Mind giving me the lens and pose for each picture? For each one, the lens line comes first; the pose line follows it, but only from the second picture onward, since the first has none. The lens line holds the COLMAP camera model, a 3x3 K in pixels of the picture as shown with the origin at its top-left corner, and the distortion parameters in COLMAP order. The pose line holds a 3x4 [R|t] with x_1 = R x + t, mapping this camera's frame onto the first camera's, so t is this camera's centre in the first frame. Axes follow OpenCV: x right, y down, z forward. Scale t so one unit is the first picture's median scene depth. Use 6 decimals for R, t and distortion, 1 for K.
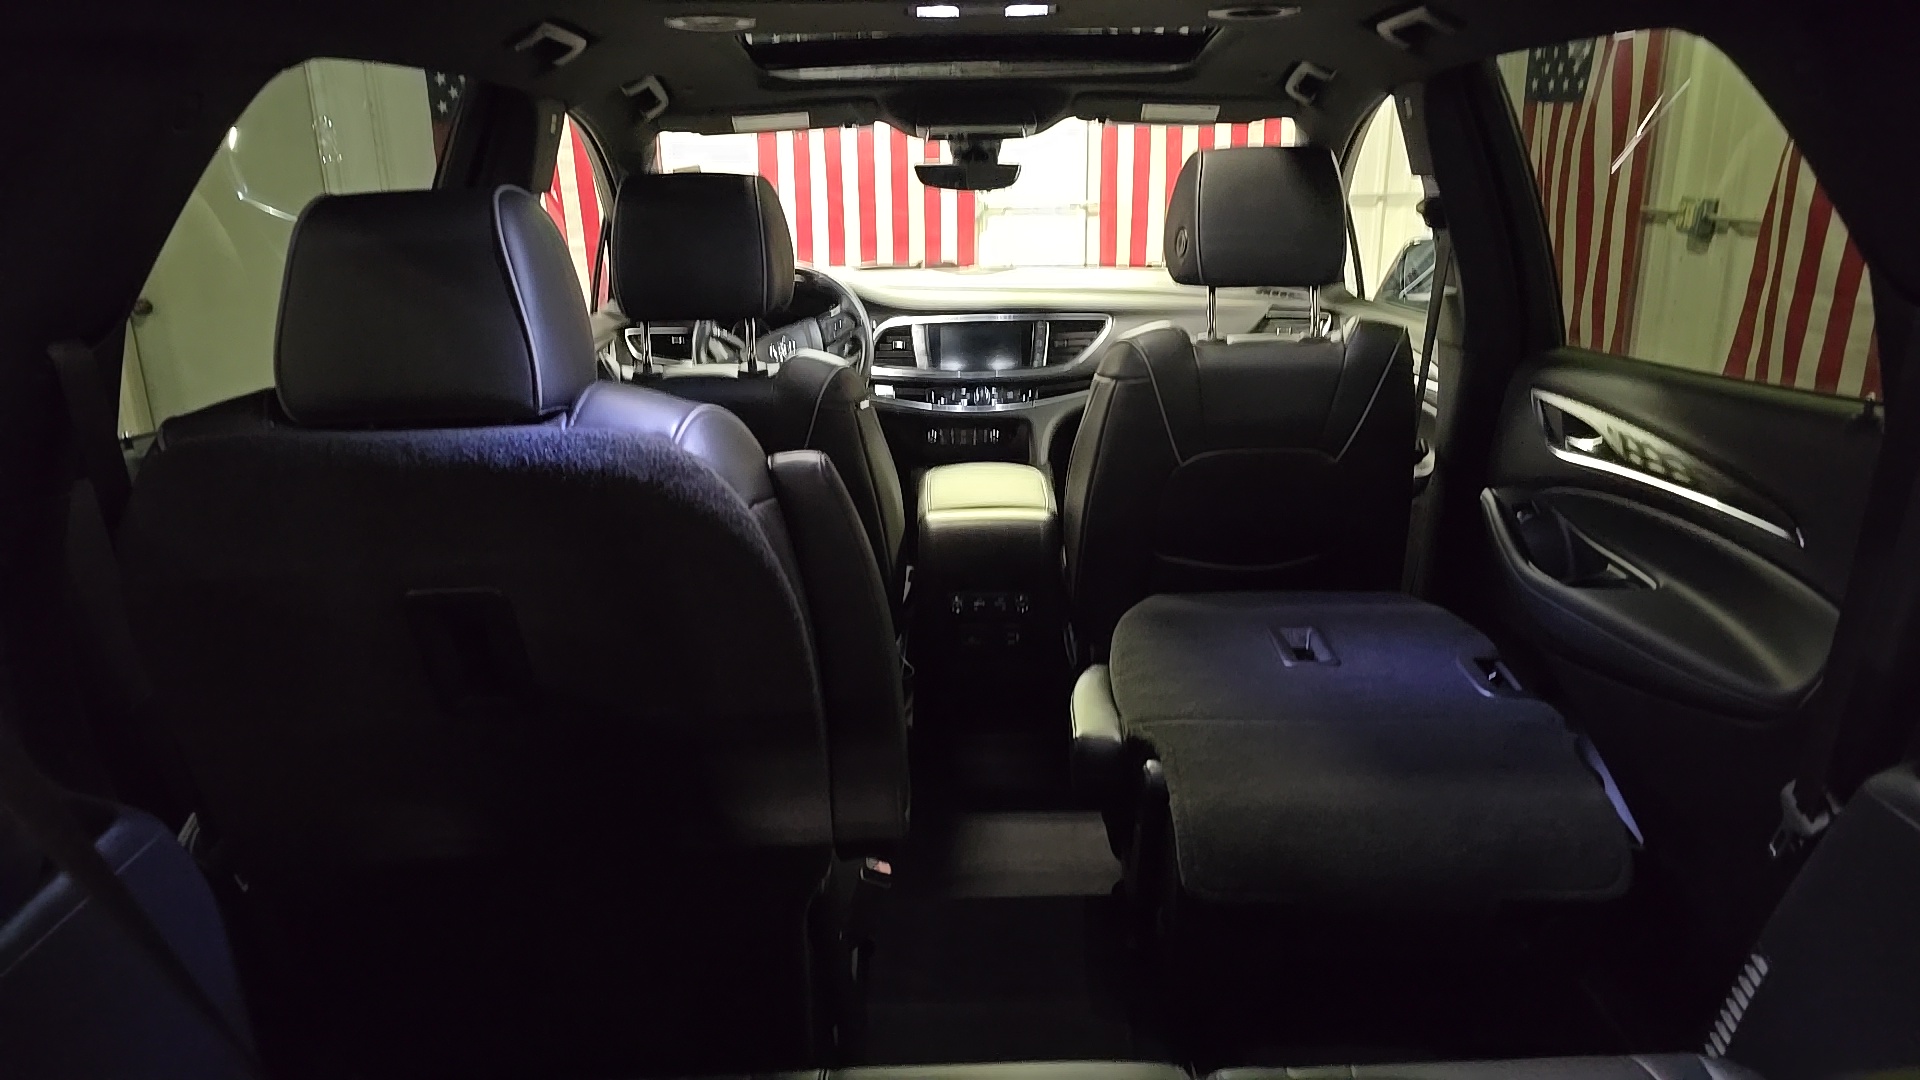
lens RADIAL K [[1294.2, 0, 958.6], [0, 1294.2, 534.6], [0, 0, 1]] dist [0.060214, -0.049583]
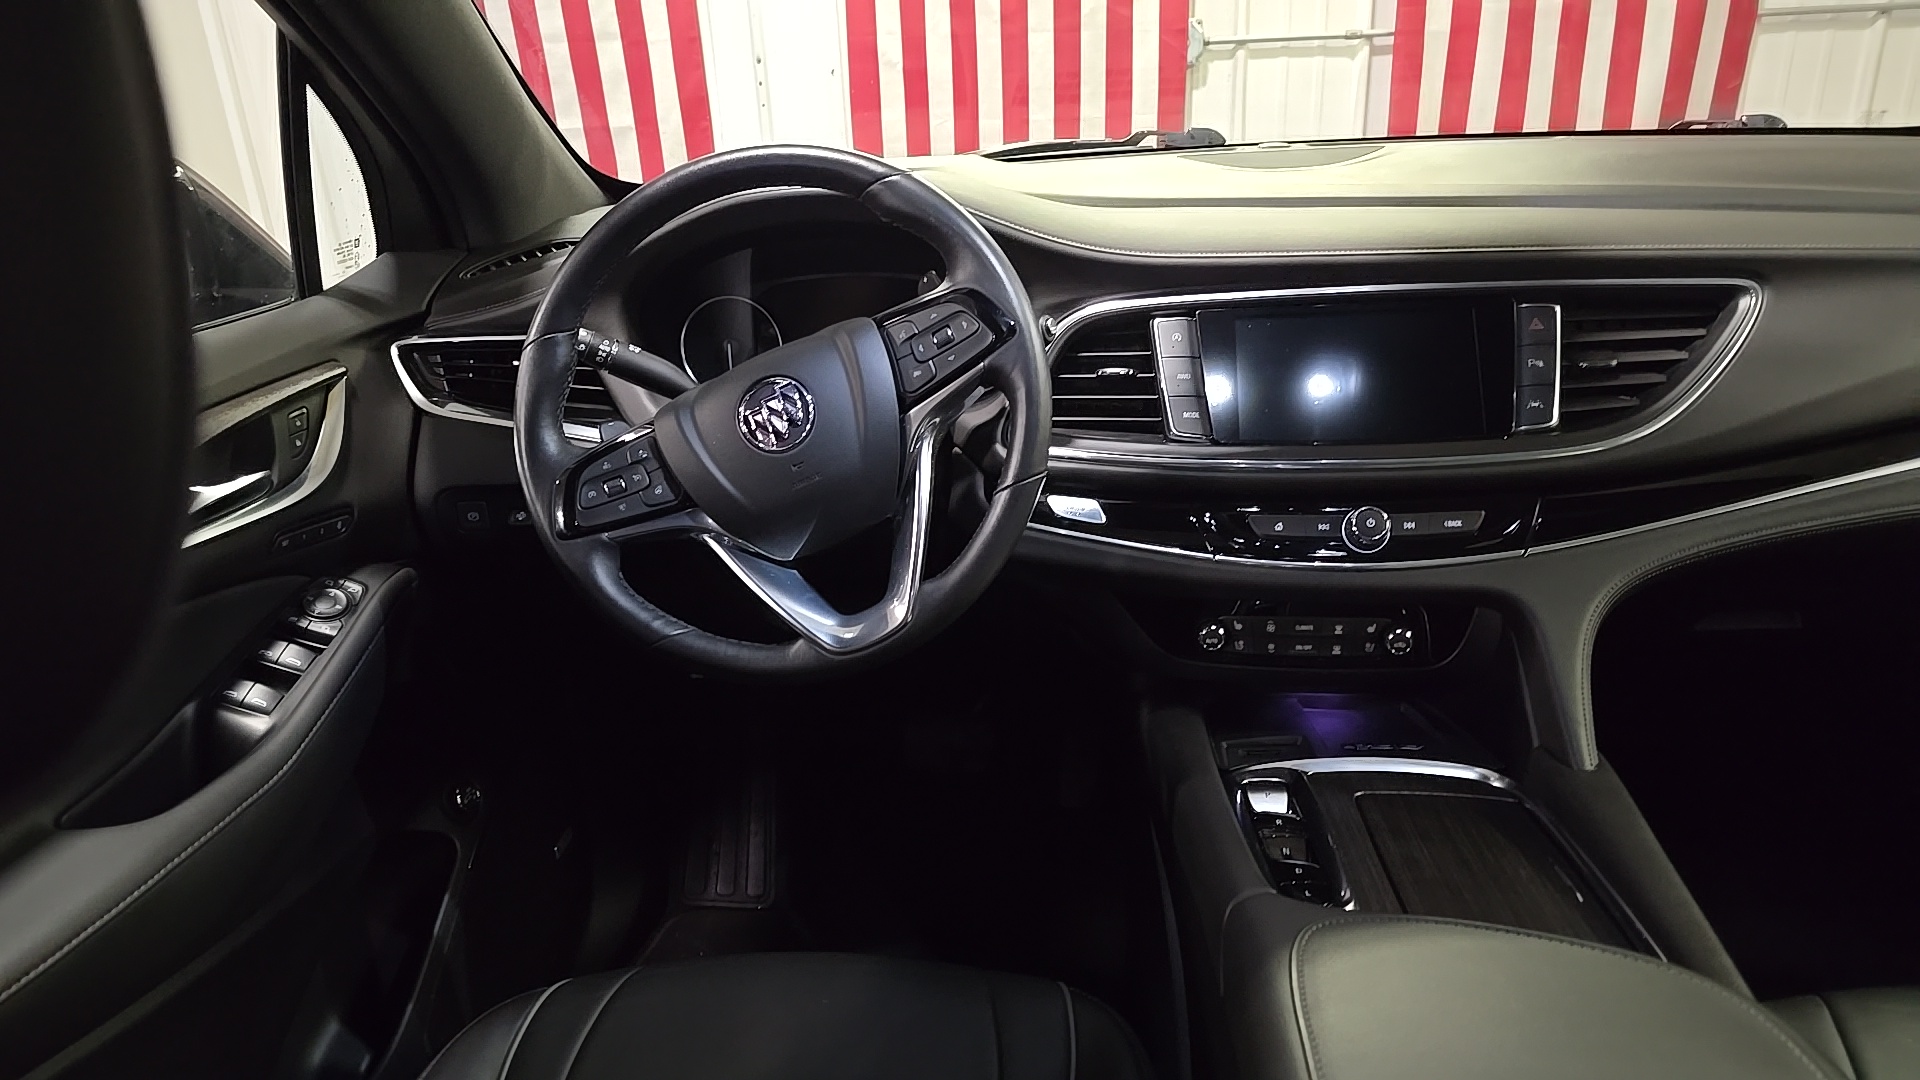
lens RADIAL K [[1264.8, 0, 970.4], [0, 1264.8, 551.2], [0, 0, 1]] dist [0.057615, -0.070910]
pose [[0.995765, 0.001808, -0.091922, -0.054067], [0.007330, 0.995064, 0.098969, -0.132237], [0.091647, -0.099223, 0.990836, 0.647344]]
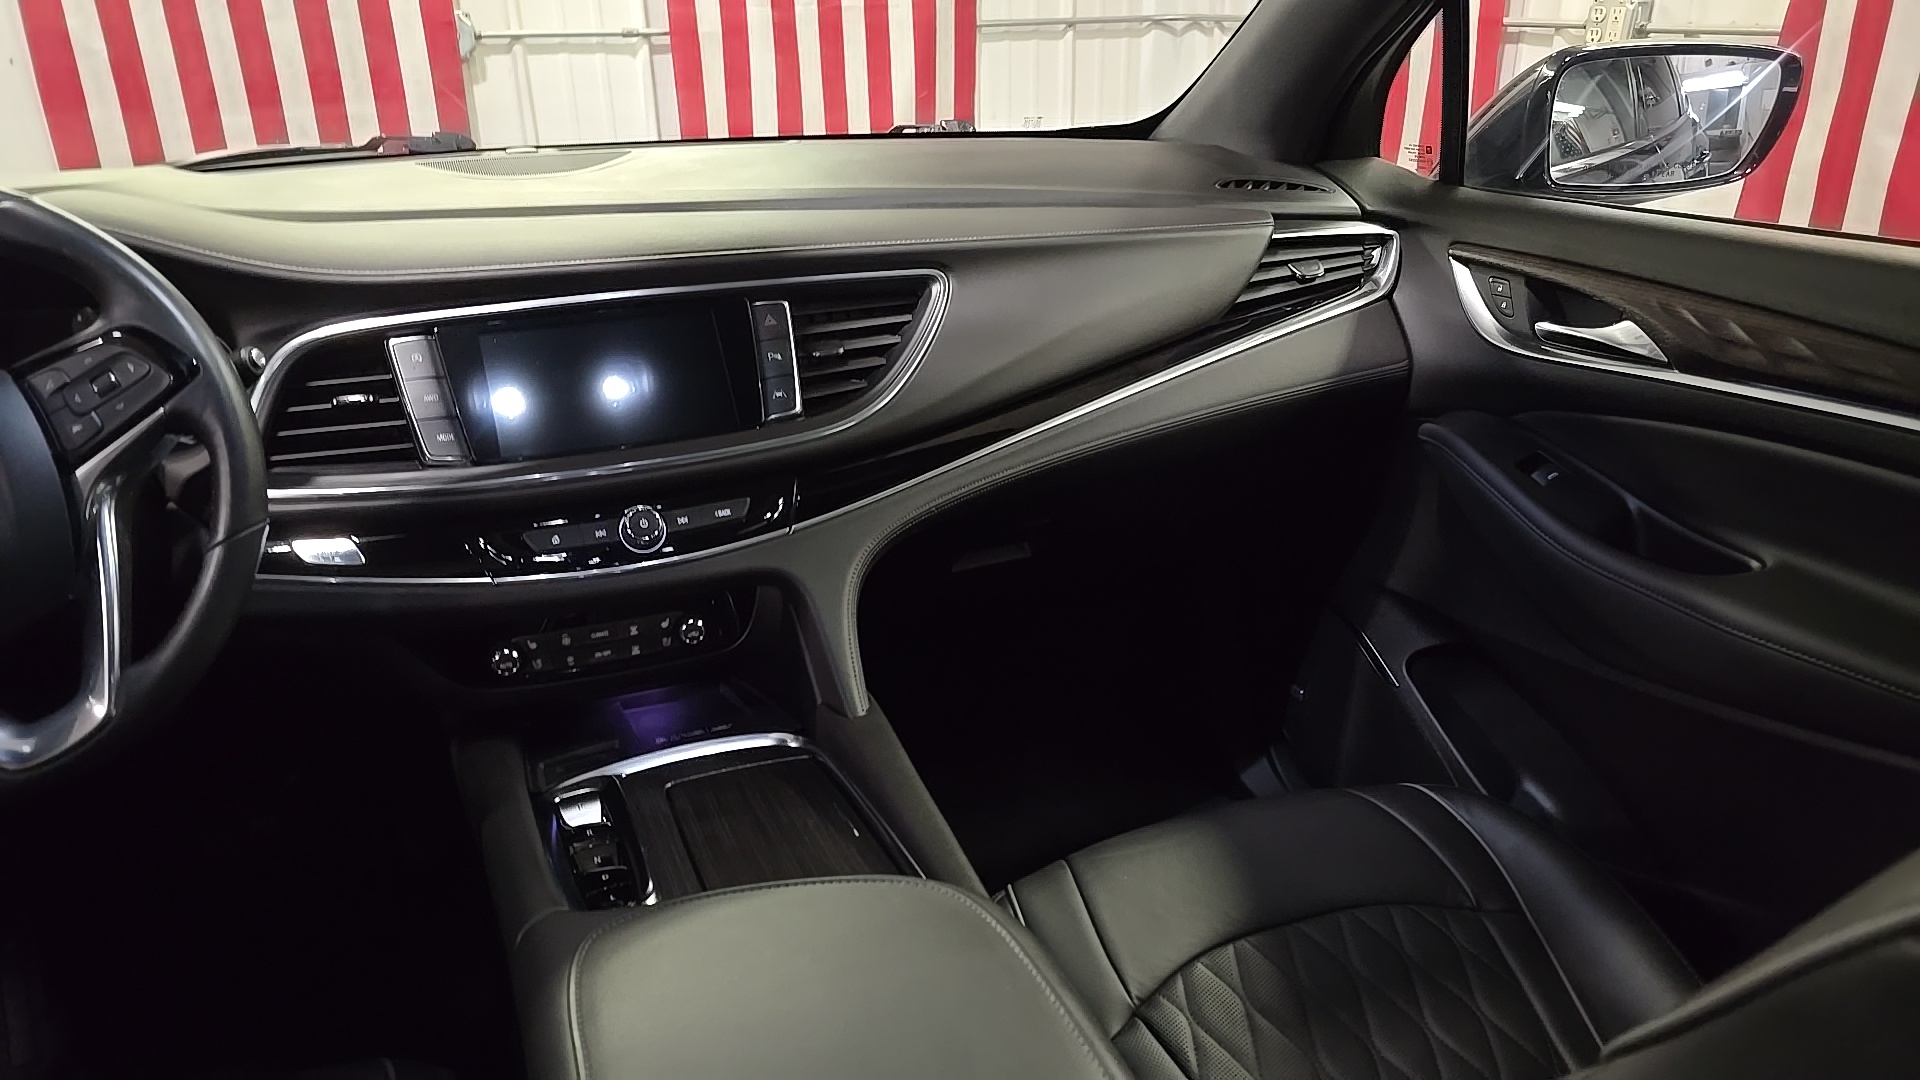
lens RADIAL K [[1264.8, 0, 970.4], [0, 1264.8, 551.2], [0, 0, 1]] dist [0.057615, -0.070910]
pose [[0.921347, -0.153331, 0.357225, -0.023533], [0.112198, 0.984706, 0.133285, -0.134262], [-0.372198, -0.082722, 0.924460, 0.637560]]
